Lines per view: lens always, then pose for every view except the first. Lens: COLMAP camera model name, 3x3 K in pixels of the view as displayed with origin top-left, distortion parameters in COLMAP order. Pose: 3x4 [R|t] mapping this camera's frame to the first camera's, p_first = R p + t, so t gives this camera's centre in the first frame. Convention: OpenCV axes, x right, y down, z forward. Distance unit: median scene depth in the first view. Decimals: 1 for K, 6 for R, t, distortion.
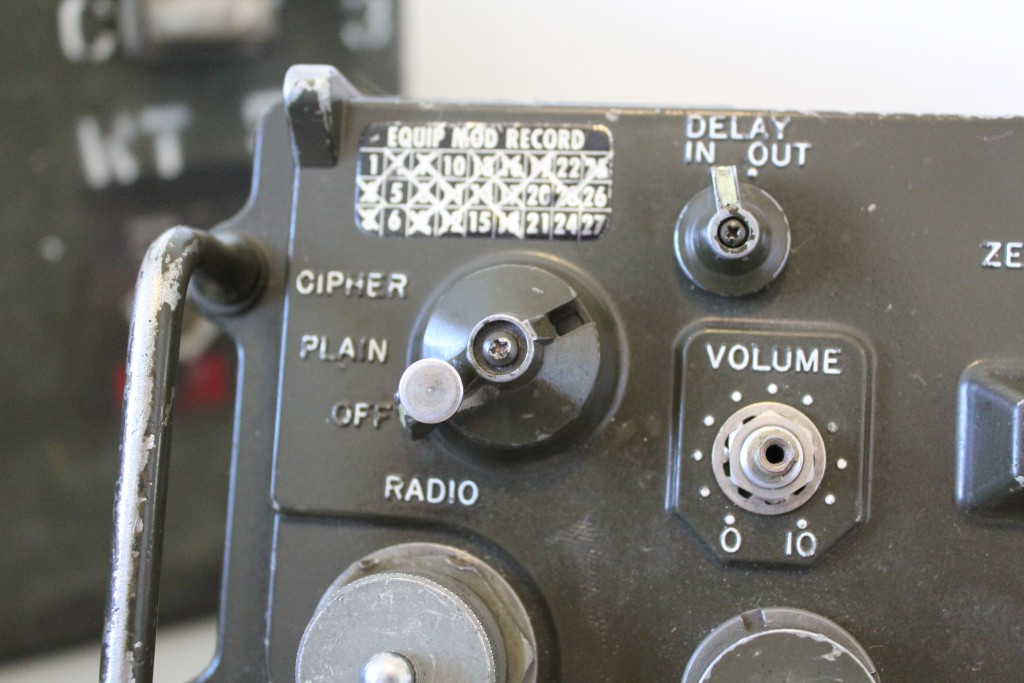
lens RADIAL K [[1367.1, 0, 548.9], [0, 1367.1, 345.5], [0, 0, 1]] dist [-0.032040, -0.049900]
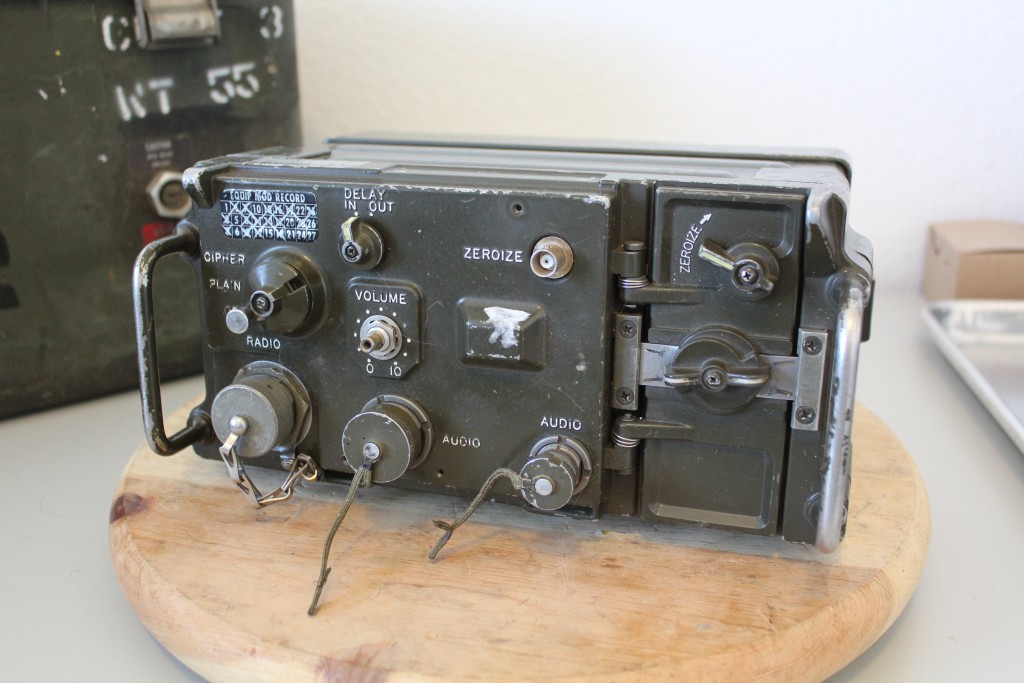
lens RADIAL K [[1087.0, 0, 508.6], [0, 1087.0, 371.2], [0, 0, 1]] dist [-0.079293, 0.038764]
pose [[0.975957, 0.014635, -0.217471, 0.762972], [0.067950, 0.927591, 0.367367, -0.528352], [0.207100, -0.373312, 0.904294, -0.687369]]
